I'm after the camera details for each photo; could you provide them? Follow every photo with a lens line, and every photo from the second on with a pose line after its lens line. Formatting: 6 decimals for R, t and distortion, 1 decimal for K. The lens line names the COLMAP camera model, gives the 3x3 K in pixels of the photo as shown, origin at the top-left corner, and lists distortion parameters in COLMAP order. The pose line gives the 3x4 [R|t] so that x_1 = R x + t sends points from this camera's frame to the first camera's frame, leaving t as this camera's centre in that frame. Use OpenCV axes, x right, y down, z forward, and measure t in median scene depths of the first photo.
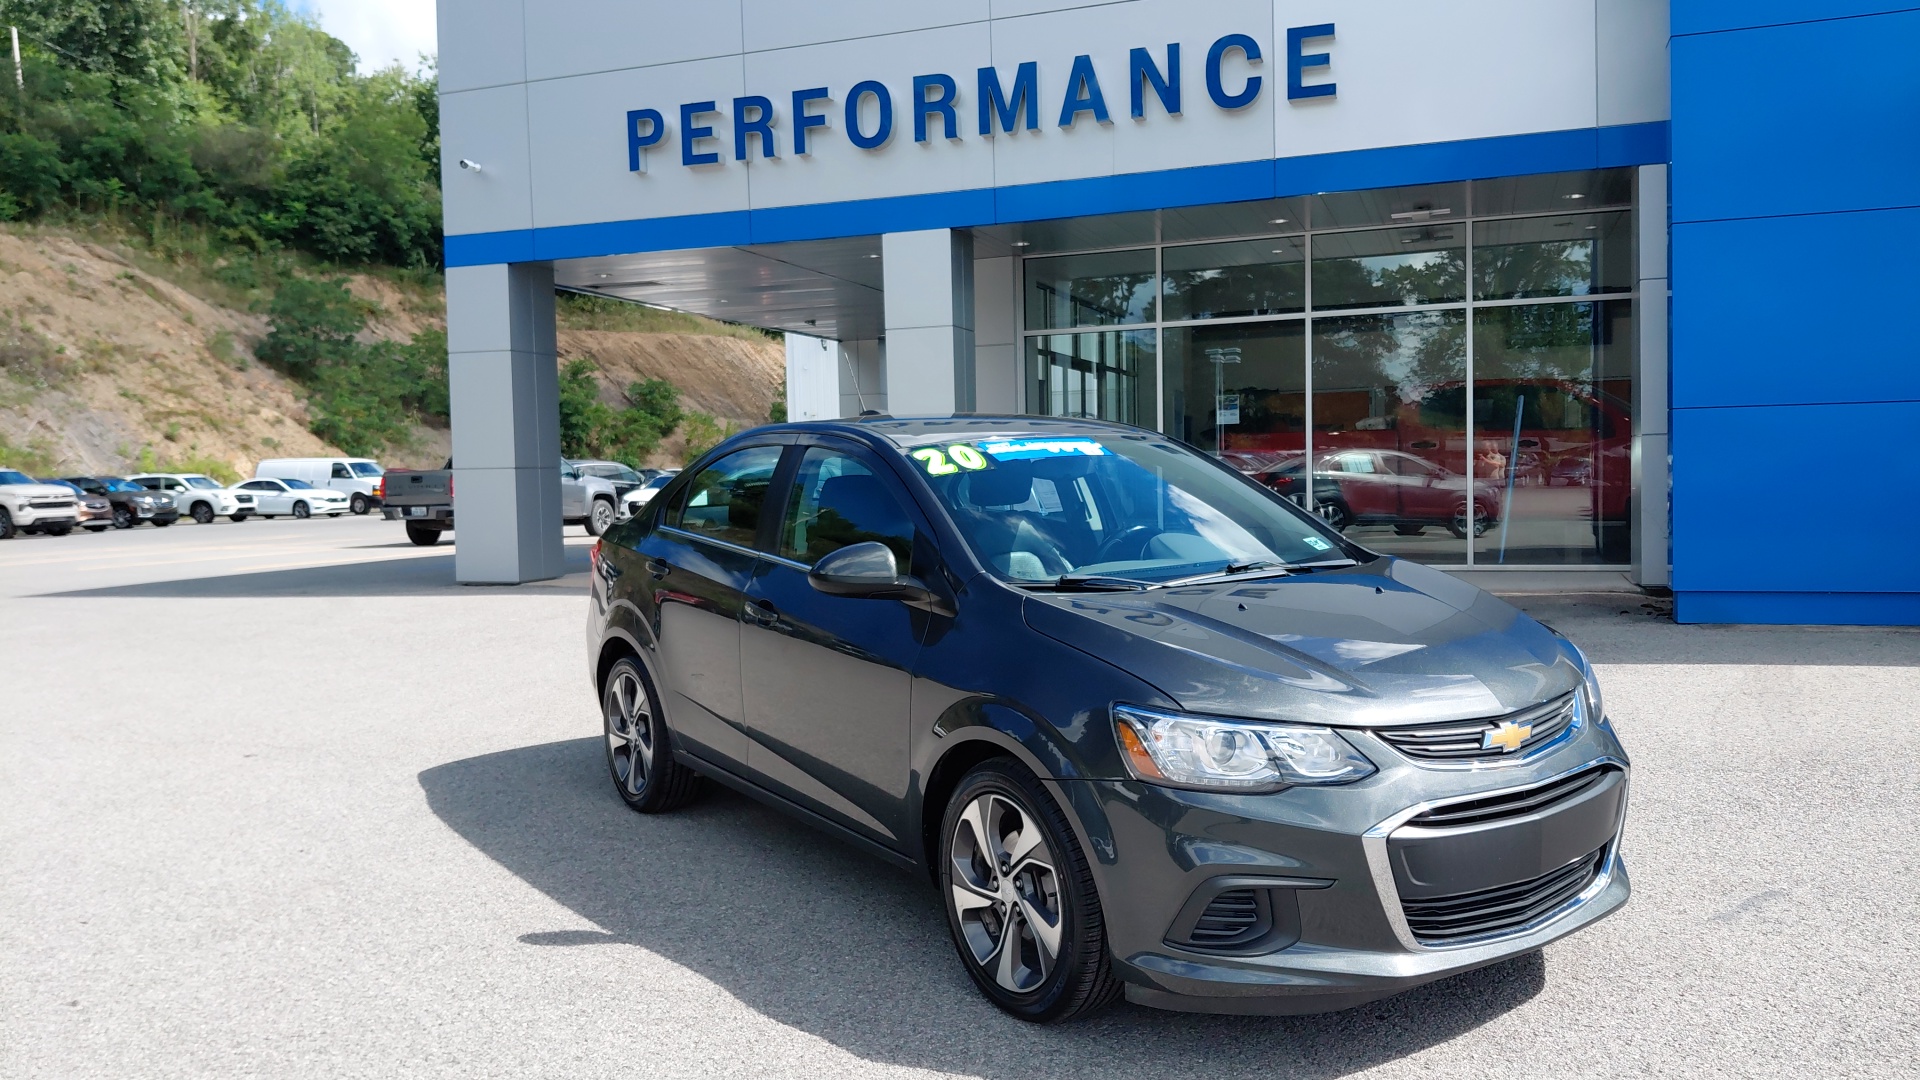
lens RADIAL K [[1414.0, 0, 967.7], [0, 1414.0, 531.5], [0, 0, 1]] dist [0.092316, -0.187960]
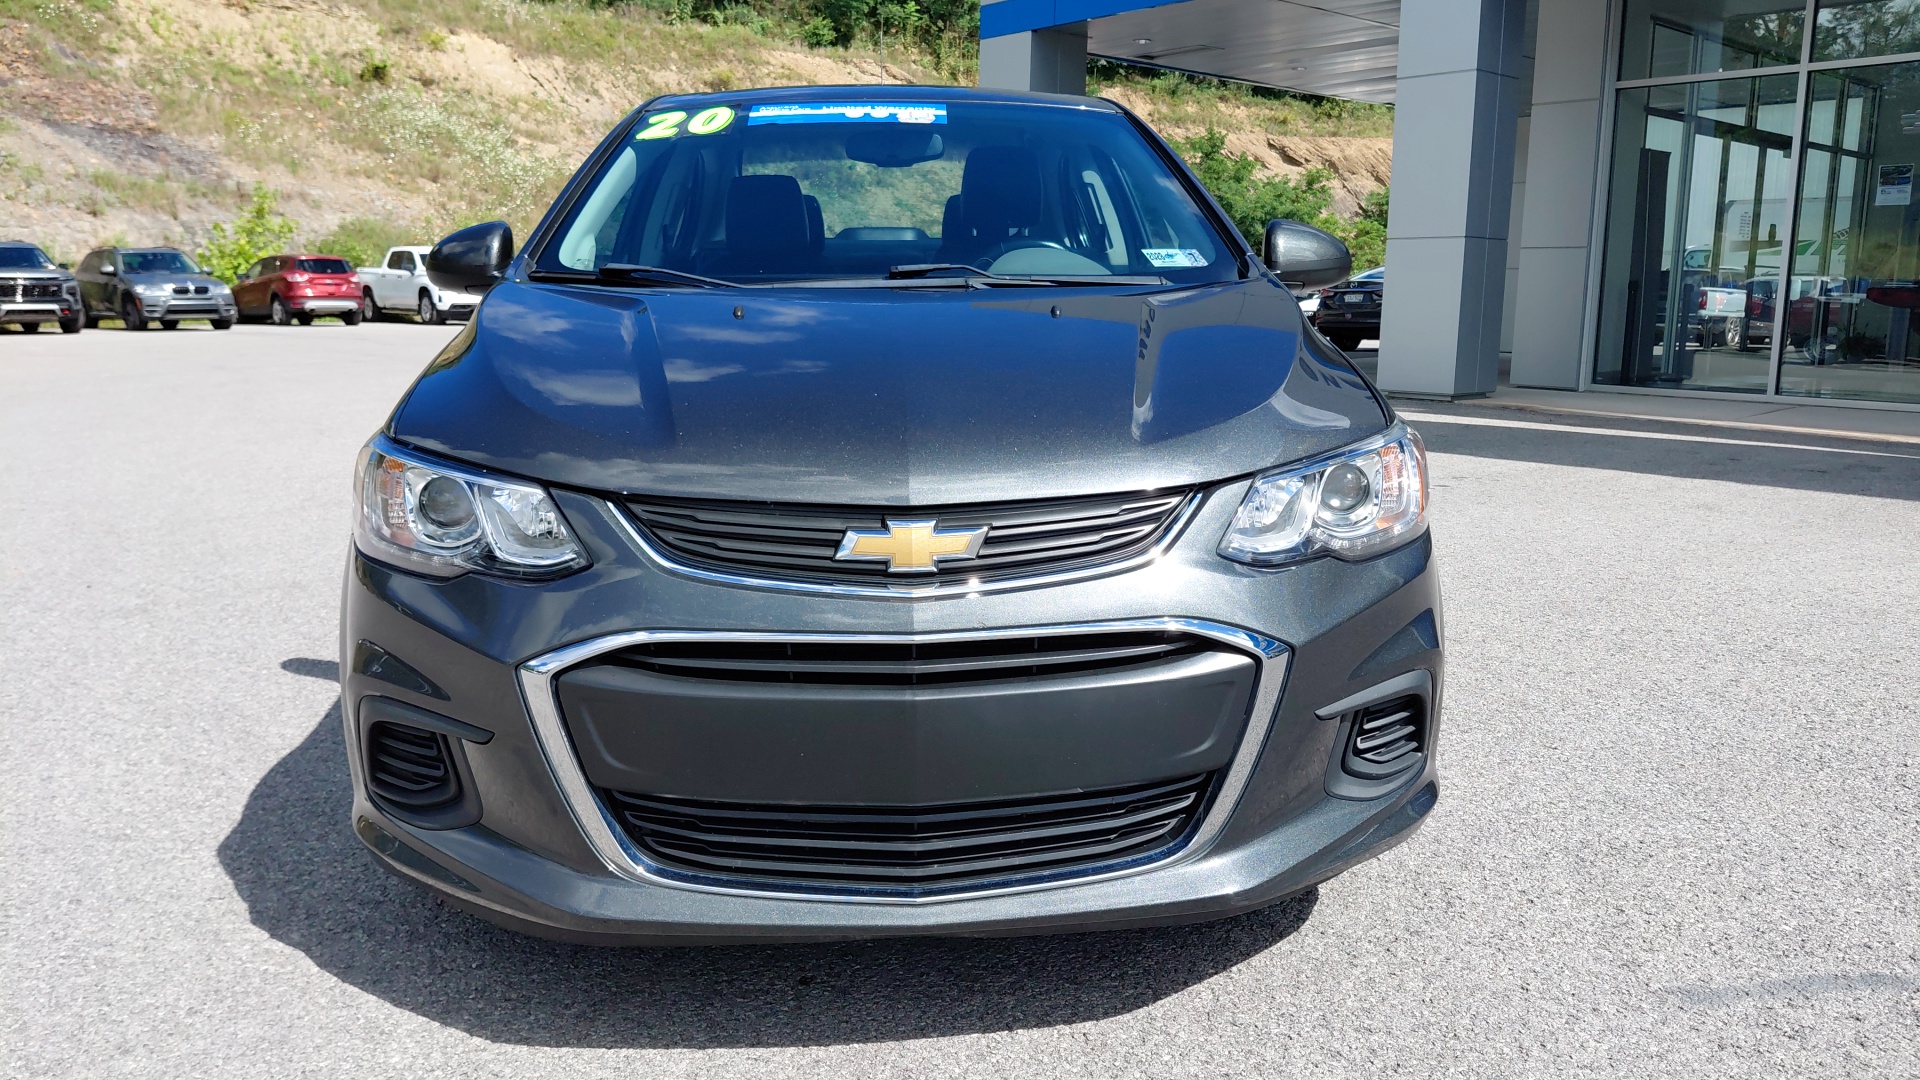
lens RADIAL K [[1414.0, 0, 967.7], [0, 1414.0, 531.5], [0, 0, 1]] dist [0.092316, -0.187960]
pose [[0.863493, 0.117514, -0.490479, 0.102464], [-0.055841, 0.988774, 0.138592, 0.009650], [0.501259, -0.092285, 0.860362, 0.085480]]
